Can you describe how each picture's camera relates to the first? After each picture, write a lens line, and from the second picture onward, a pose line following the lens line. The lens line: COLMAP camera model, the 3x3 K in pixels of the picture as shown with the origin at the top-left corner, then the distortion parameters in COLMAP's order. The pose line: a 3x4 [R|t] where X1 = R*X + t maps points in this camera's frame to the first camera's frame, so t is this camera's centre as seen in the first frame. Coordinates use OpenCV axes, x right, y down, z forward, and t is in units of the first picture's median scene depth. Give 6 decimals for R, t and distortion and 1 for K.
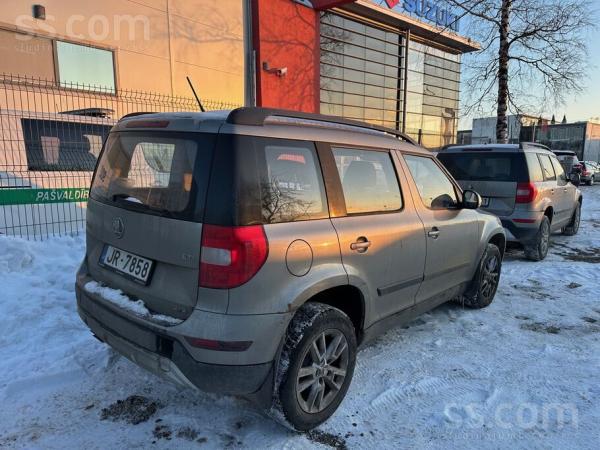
lens RADIAL K [[451.9, 0, 300.0], [0, 451.9, 225.0], [0, 0, 1]] dist [0.029799, -0.035360]
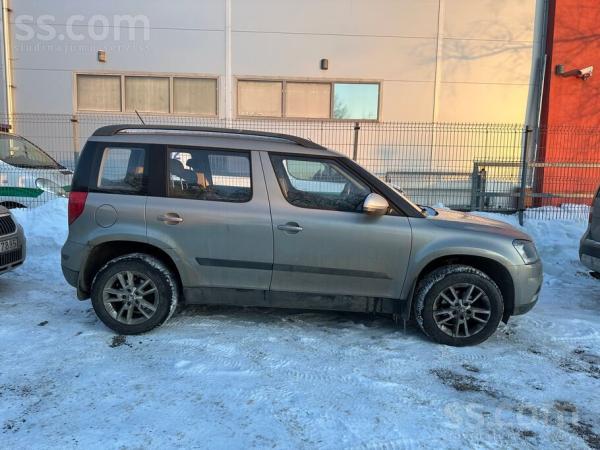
lens RADIAL K [[451.9, 0, 300.0], [0, 451.9, 225.0], [0, 0, 1]] dist [0.029799, -0.035360]
pose [[0.608934, 0.093950, -0.787637, 0.394437], [-0.134176, 0.990852, 0.014457, -0.002650], [0.781790, 0.096879, 0.615970, 0.126325]]
